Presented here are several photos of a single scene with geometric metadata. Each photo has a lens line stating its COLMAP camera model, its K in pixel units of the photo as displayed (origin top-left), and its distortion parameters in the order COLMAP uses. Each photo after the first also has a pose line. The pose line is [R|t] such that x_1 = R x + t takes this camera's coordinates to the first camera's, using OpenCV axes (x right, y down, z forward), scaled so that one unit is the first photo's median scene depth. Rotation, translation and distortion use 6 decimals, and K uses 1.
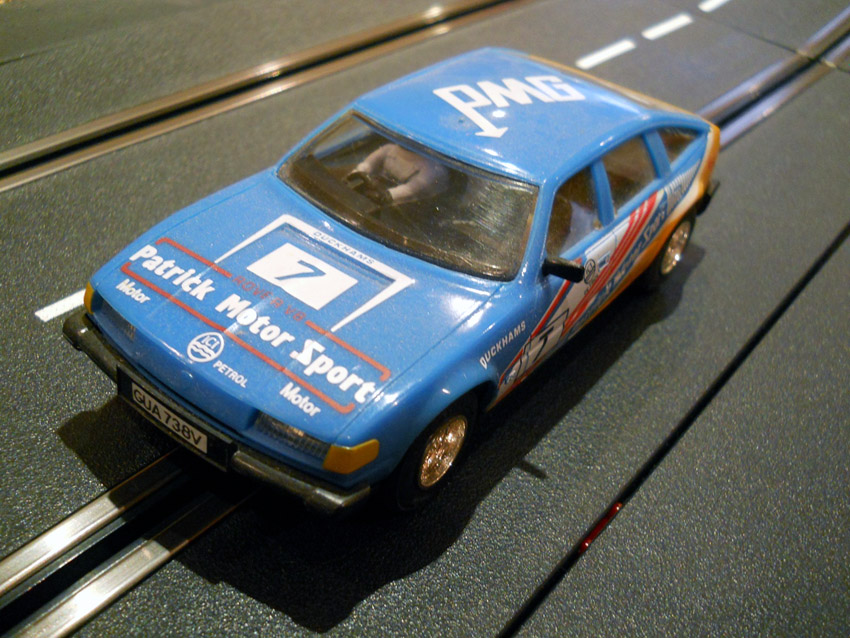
lens RADIAL K [[912.4, 0, 424.5], [0, 912.4, 319.3], [0, 0, 1]] dist [-0.052088, 0.000000]
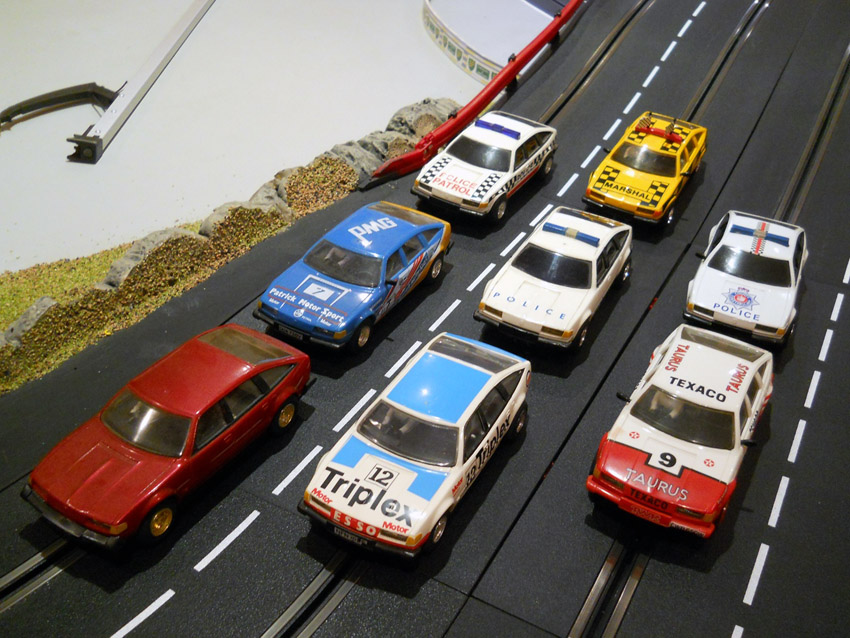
lens RADIAL K [[912.4, 0, 425.8], [0, 912.4, 321.7], [0, 0, 1]] dist [-0.052088, 0.000000]
pose [[0.989916, -0.111342, 0.087575, -0.043244], [0.110968, 0.993782, 0.009137, 0.082009], [-0.088048, 0.000673, 0.996116, -2.614972]]
